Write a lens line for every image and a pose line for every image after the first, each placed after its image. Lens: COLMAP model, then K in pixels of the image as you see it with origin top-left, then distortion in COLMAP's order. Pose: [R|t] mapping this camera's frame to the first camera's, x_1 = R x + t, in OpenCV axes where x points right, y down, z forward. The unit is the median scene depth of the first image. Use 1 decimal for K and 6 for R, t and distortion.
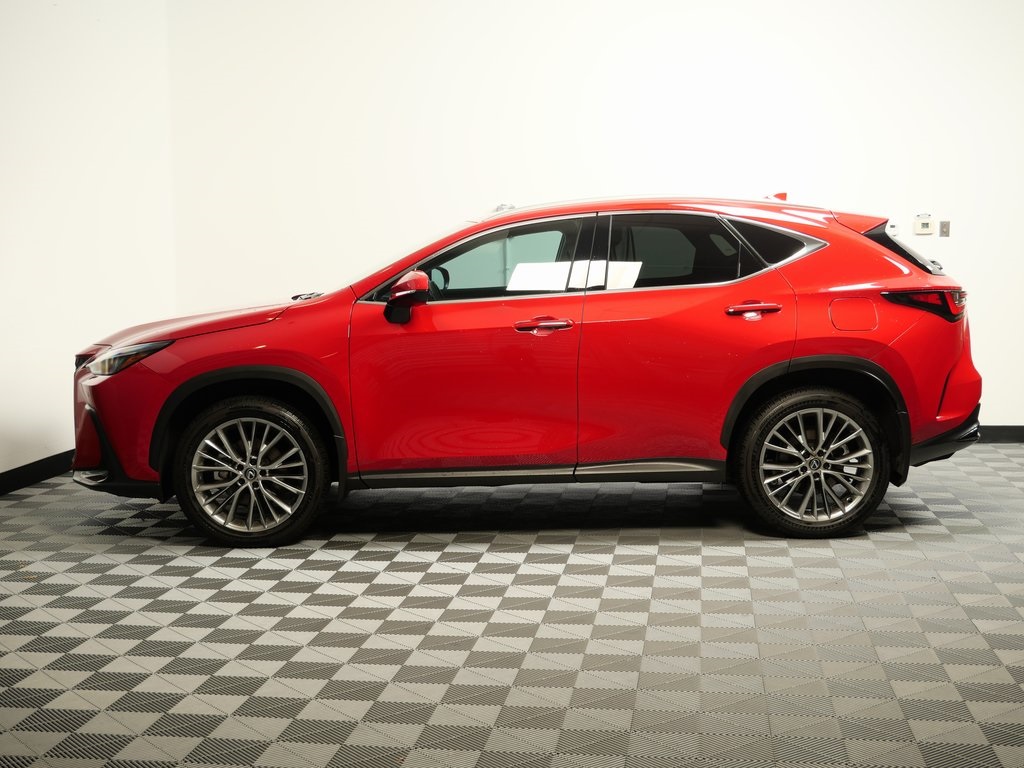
lens RADIAL K [[1361.0, 0, 513.1], [0, 1361.0, 380.8], [0, 0, 1]] dist [-0.032431, 0.000000]
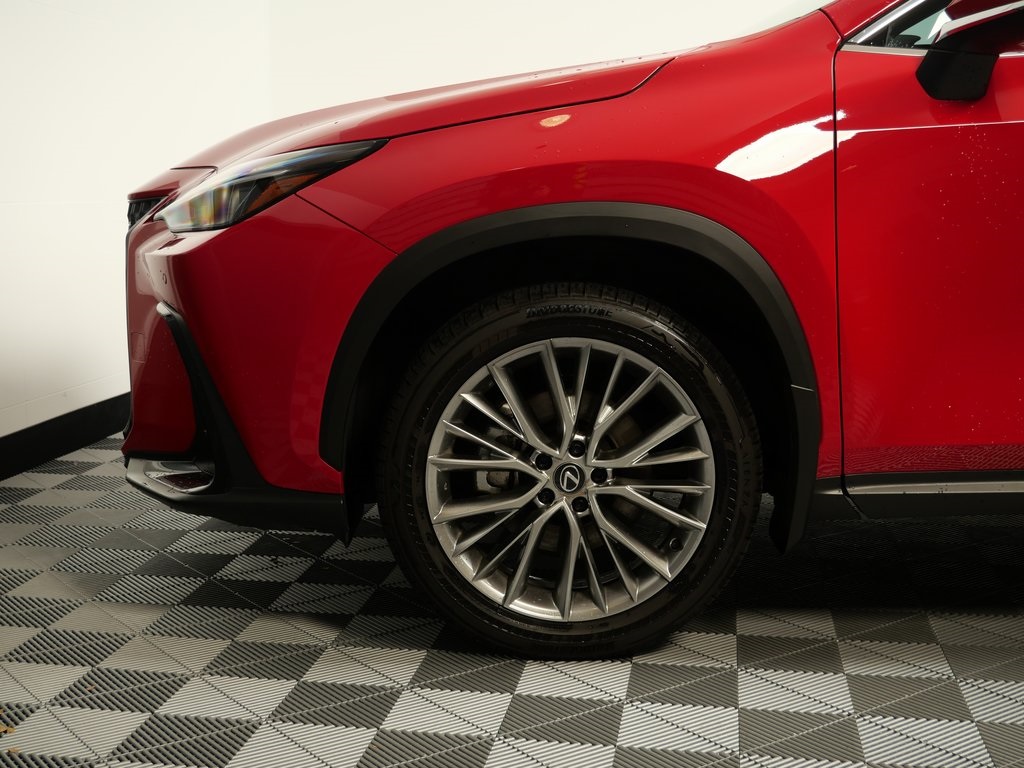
lens RADIAL K [[1361.0, 0, 511.6], [0, 1361.0, 386.9], [0, 0, 1]] dist [-0.032431, 0.000000]
pose [[0.999779, 0.012598, -0.016832, -0.203958], [-0.011719, 0.998611, 0.051372, 0.021029], [0.017455, -0.051163, 0.998538, 0.599362]]
